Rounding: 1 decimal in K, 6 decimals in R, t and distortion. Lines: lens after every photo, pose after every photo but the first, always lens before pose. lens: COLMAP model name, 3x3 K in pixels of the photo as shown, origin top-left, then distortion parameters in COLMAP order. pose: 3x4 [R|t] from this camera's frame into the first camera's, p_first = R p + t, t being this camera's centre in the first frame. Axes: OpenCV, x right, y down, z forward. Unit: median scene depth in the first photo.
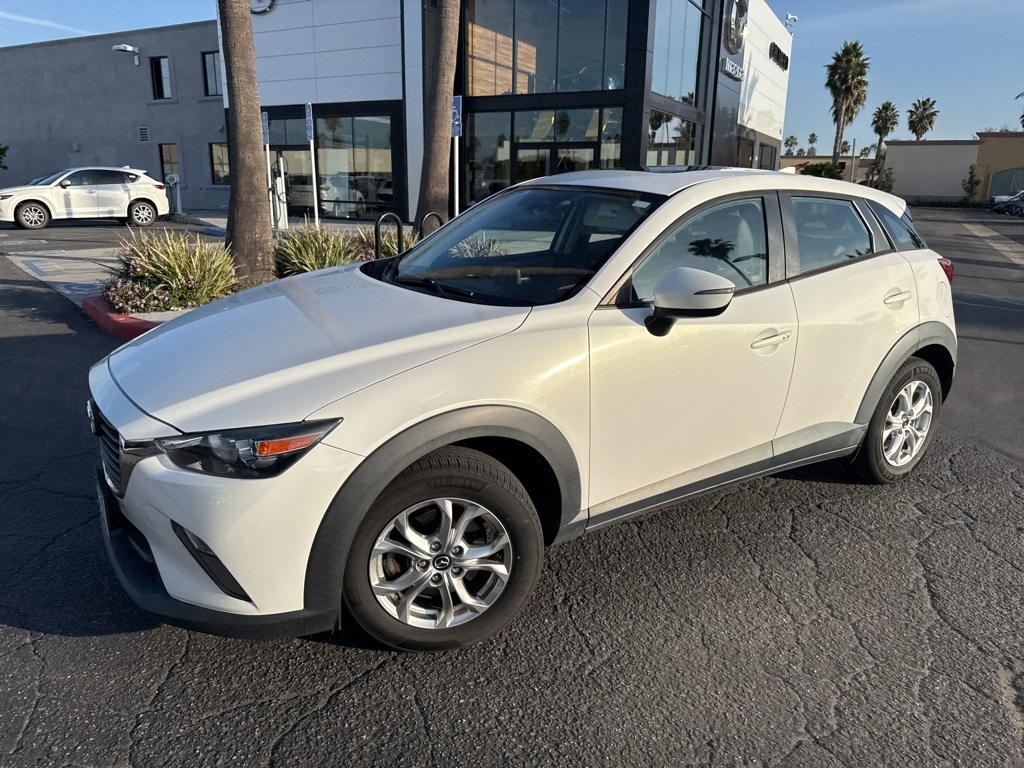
lens RADIAL K [[725.4, 0, 510.2], [0, 725.4, 379.7], [0, 0, 1]] dist [0.017840, -0.025914]
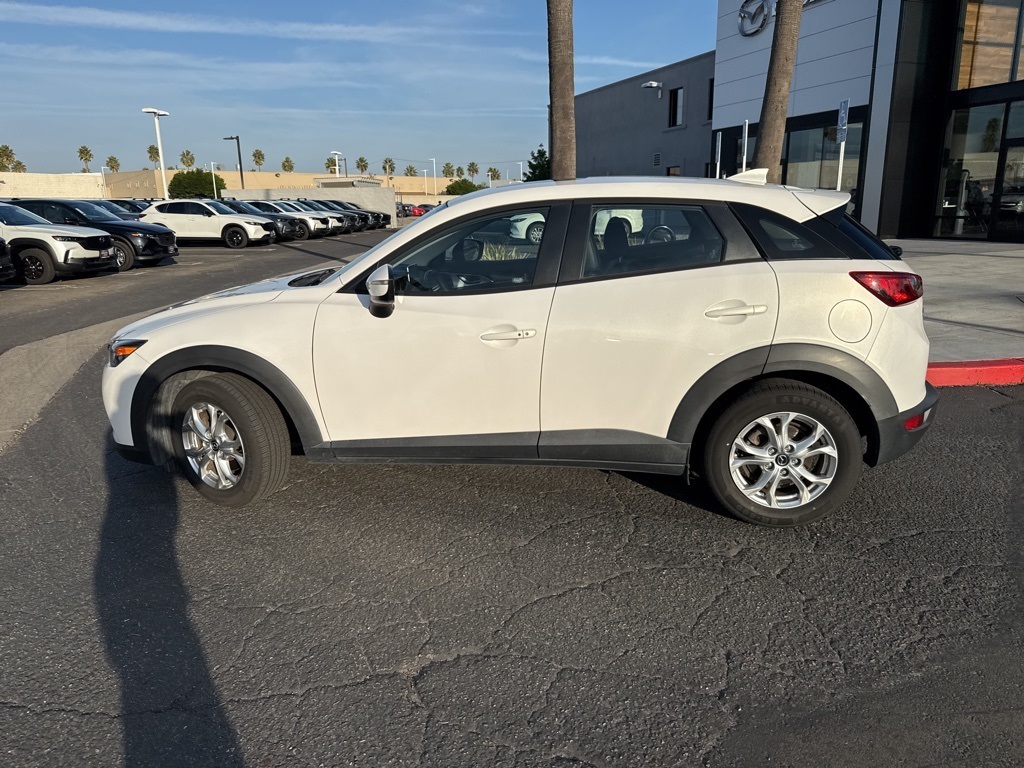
lens RADIAL K [[721.5, 0, 508.4], [0, 721.5, 397.3], [0, 0, 1]] dist [0.017570, -0.025685]
pose [[0.747329, 0.141112, -0.649298, 0.862773], [-0.139419, 0.988737, 0.054414, -0.015924], [0.649663, 0.049859, 0.758585, 0.135101]]
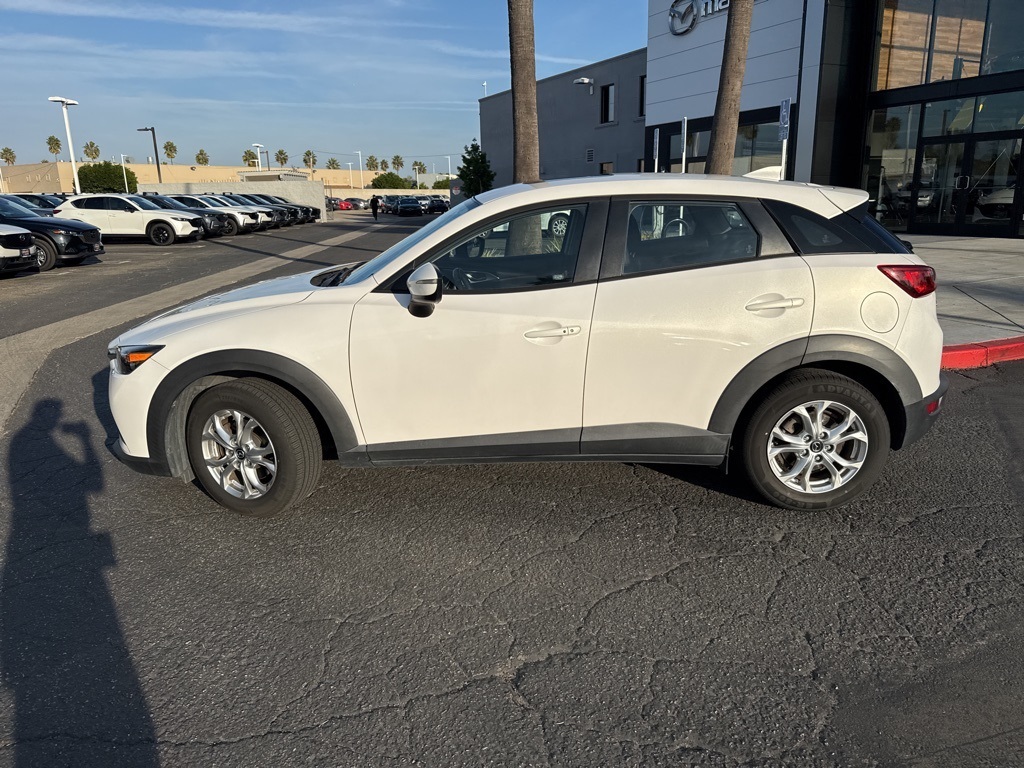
lens RADIAL K [[721.7, 0, 519.2], [0, 721.7, 395.4], [0, 0, 1]] dist [0.016000, -0.025324]
pose [[0.817868, 0.120662, -0.562613, 0.751864], [-0.115335, 0.992300, 0.045154, -0.001661], [0.563729, 0.027959, 0.825486, 0.051765]]
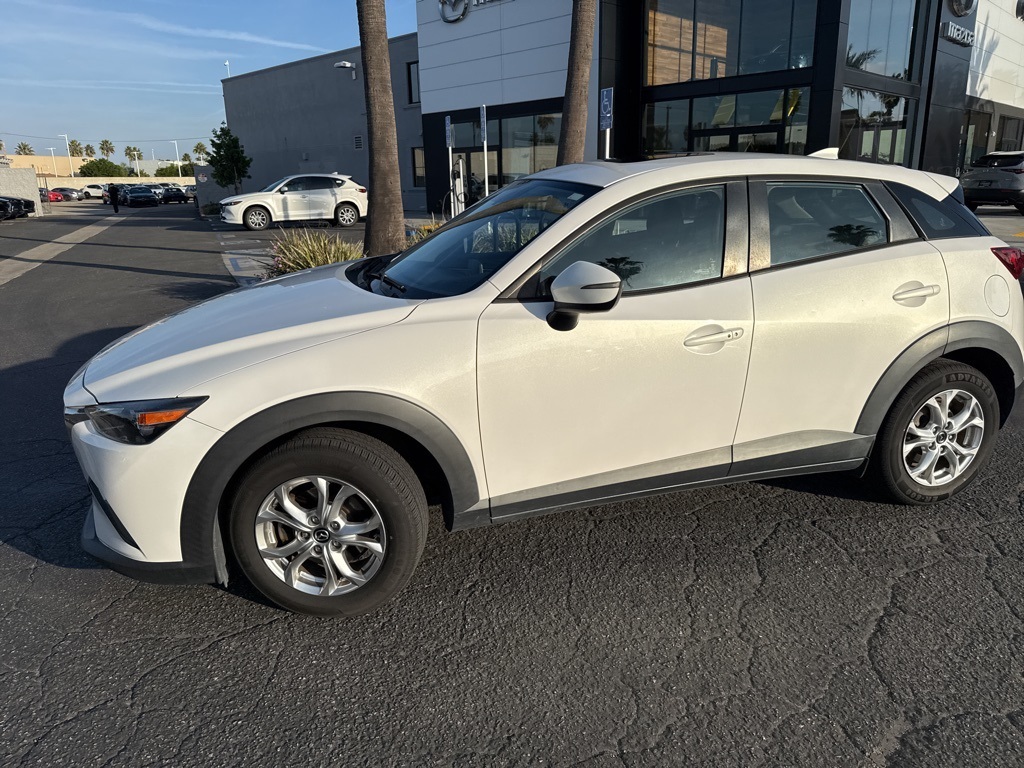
lens RADIAL K [[722.6, 0, 512.0], [0, 722.6, 384.0], [0, 0, 1]] dist [0.028614, -0.037663]
pose [[0.961105, 0.039382, -0.273361, 0.289559], [-0.035571, 0.999189, 0.018886, -0.002629], [0.273883, -0.008428, 0.961726, 0.023988]]
